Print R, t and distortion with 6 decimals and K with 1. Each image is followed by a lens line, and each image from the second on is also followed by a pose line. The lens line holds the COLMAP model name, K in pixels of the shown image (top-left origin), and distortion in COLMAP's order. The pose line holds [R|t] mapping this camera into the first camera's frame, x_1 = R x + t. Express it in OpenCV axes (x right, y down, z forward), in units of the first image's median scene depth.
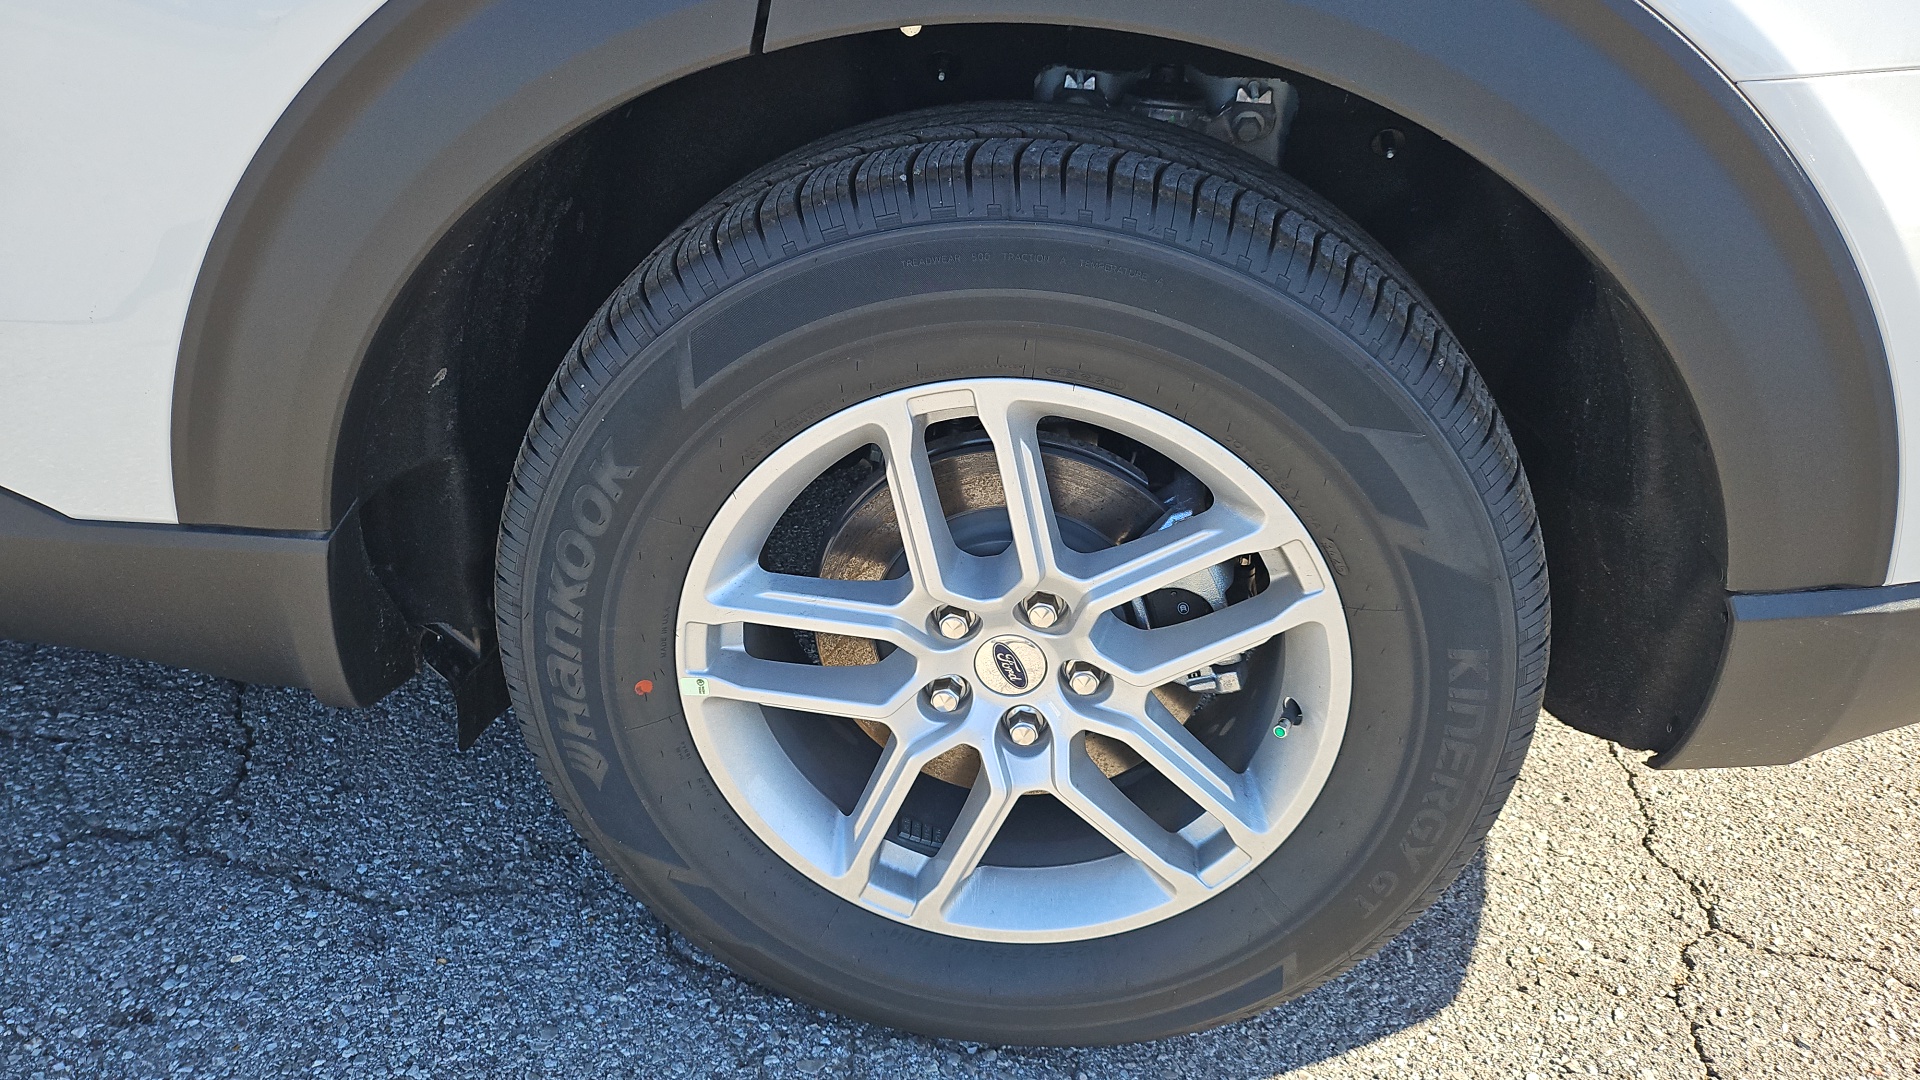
lens RADIAL K [[1365.1, 0, 967.4], [0, 1365.1, 537.6], [0, 0, 1]] dist [0.046821, -0.041594]
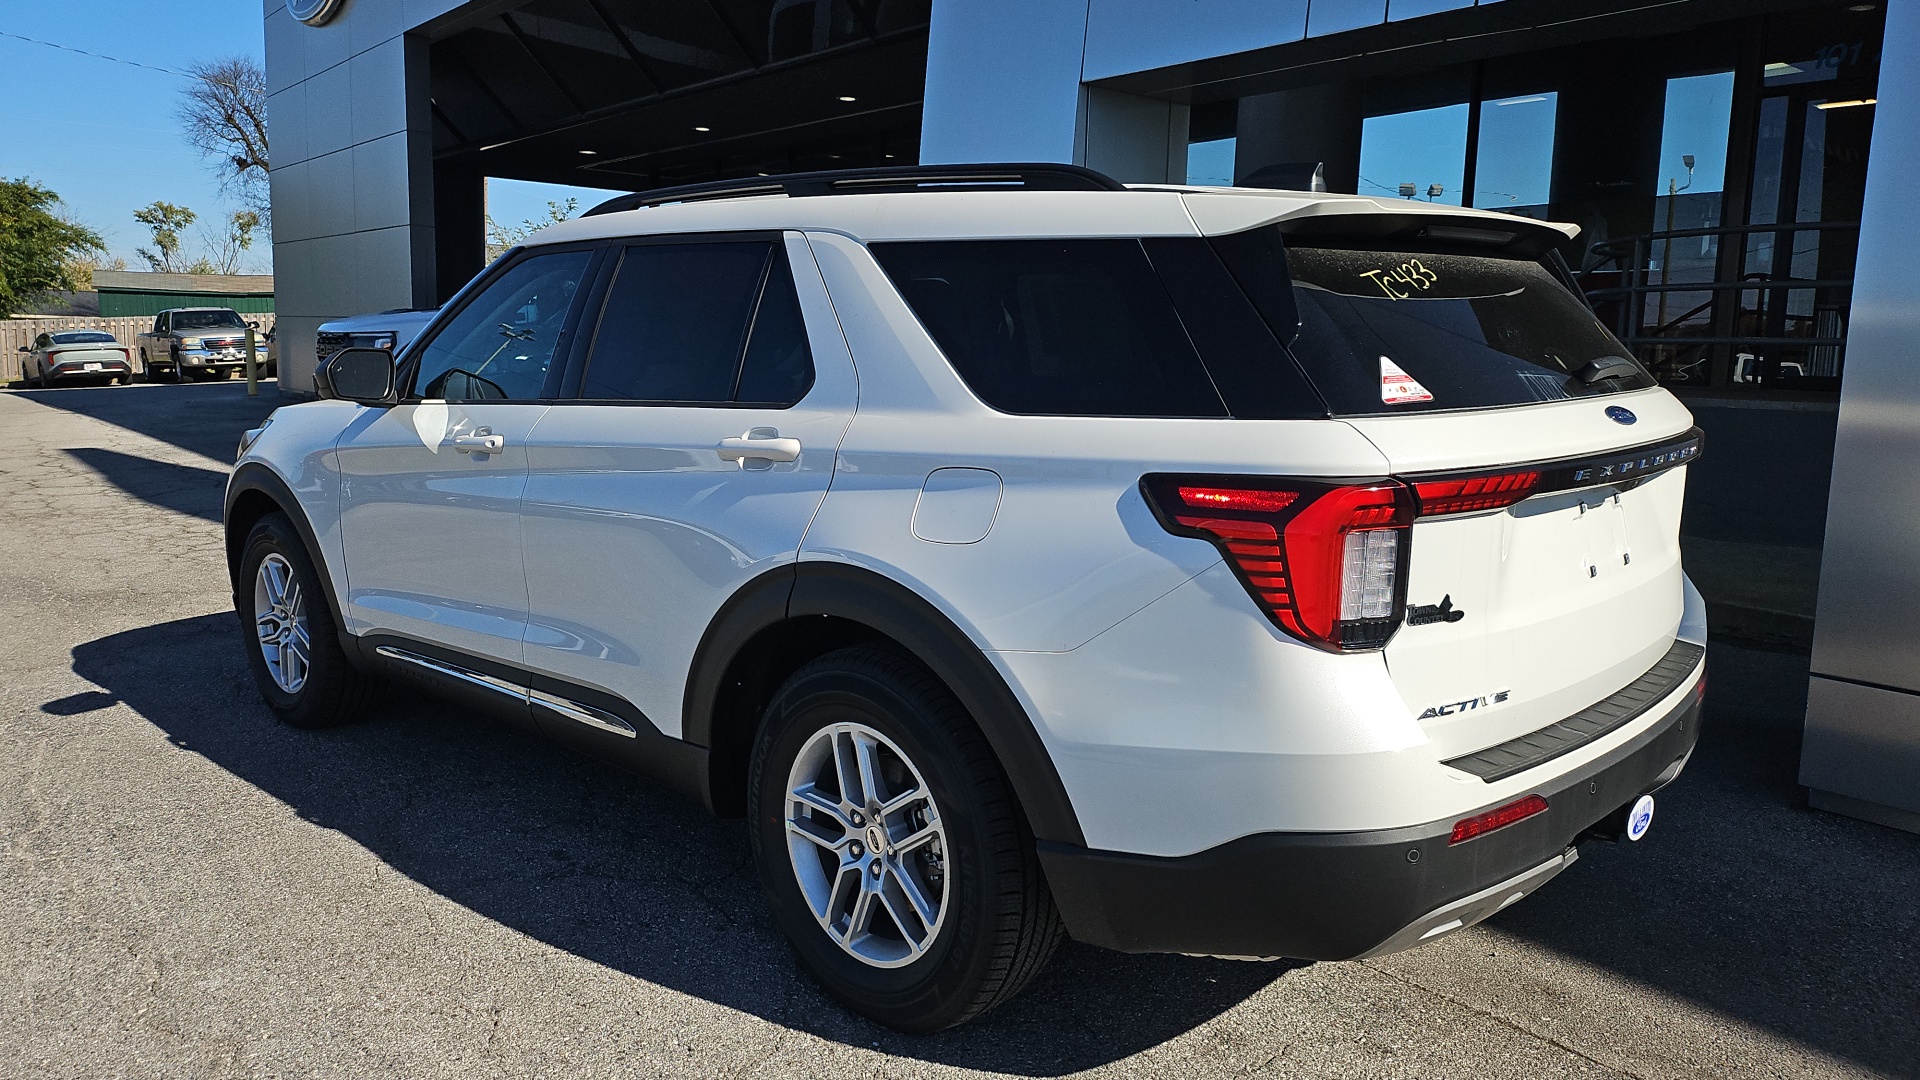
lens RADIAL K [[1365.1, 0, 970.9], [0, 1365.1, 548.7], [0, 0, 1]] dist [0.046821, -0.041594]
pose [[0.772298, 0.047810, -0.633459, 1.881940], [-0.276223, 0.923238, -0.267083, 0.235749], [0.572064, 0.381243, 0.726221, -1.073768]]
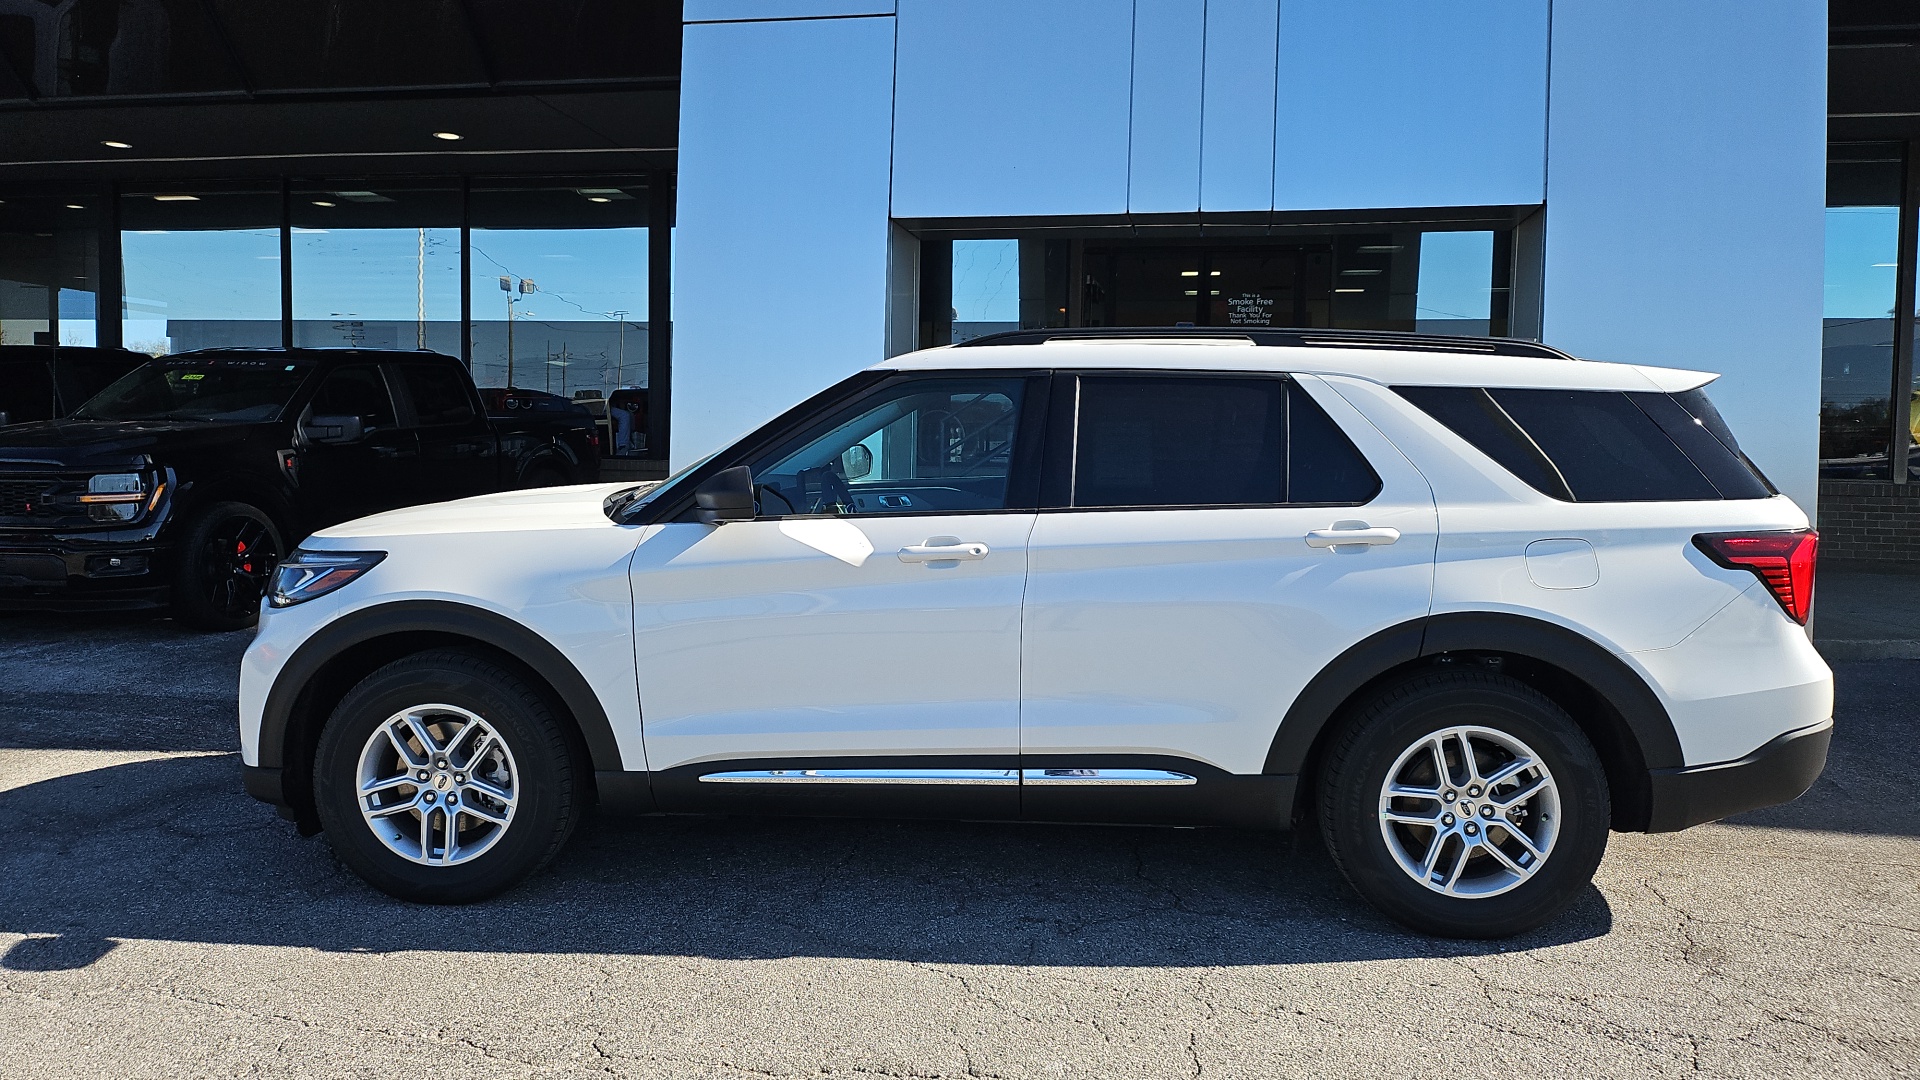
lens RADIAL K [[1365.1, 0, 944.9], [0, 1365.1, 525.8], [0, 0, 1]] dist [0.046821, -0.041594]
pose [[0.998709, -0.050170, -0.007965, -1.353096], [0.042448, 0.910348, -0.411661, 0.896870], [0.027904, 0.410792, 0.911302, -2.851897]]
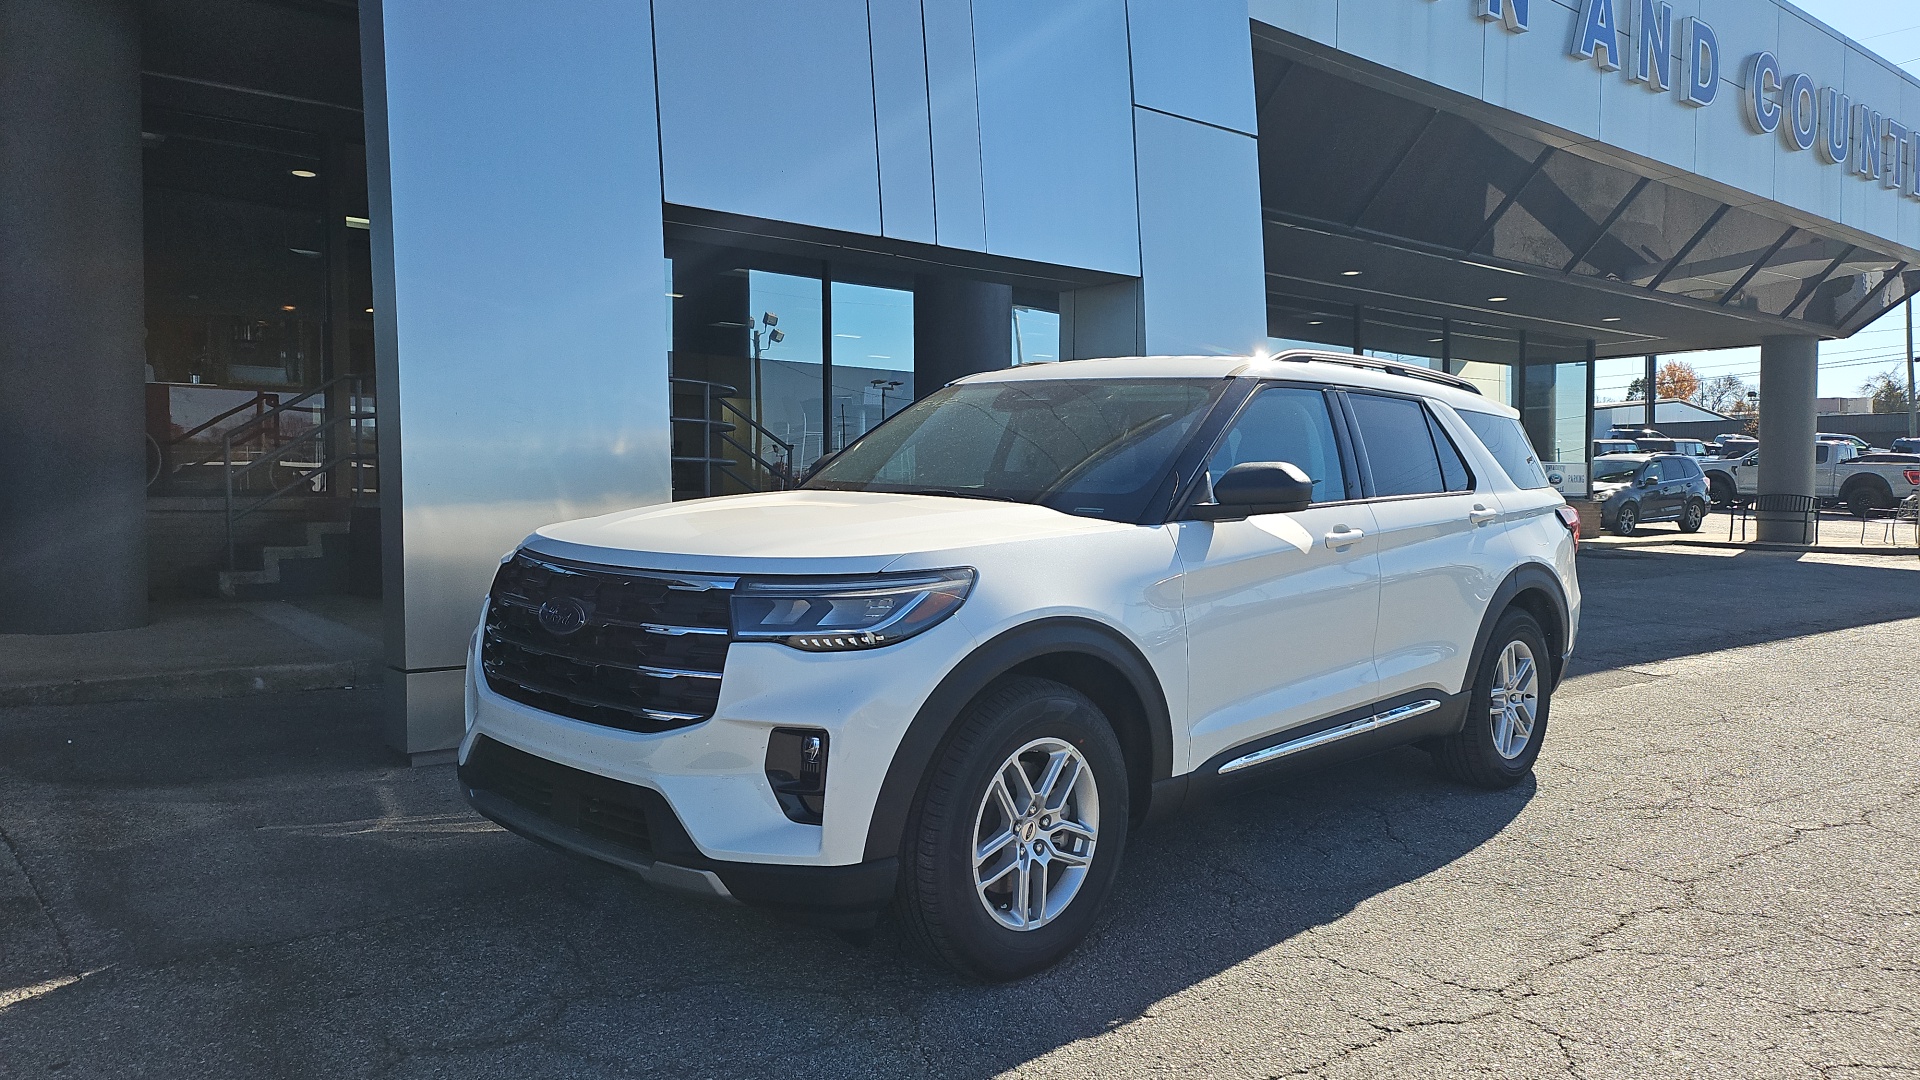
lens RADIAL K [[1365.1, 0, 962.2], [0, 1365.1, 556.5], [0, 0, 1]] dist [0.046821, -0.041594]
pose [[0.634800, -0.097893, 0.766450, -5.630750], [0.390508, 0.896581, -0.208918, -0.117801], [-0.666733, 0.431926, 0.607377, -1.177115]]
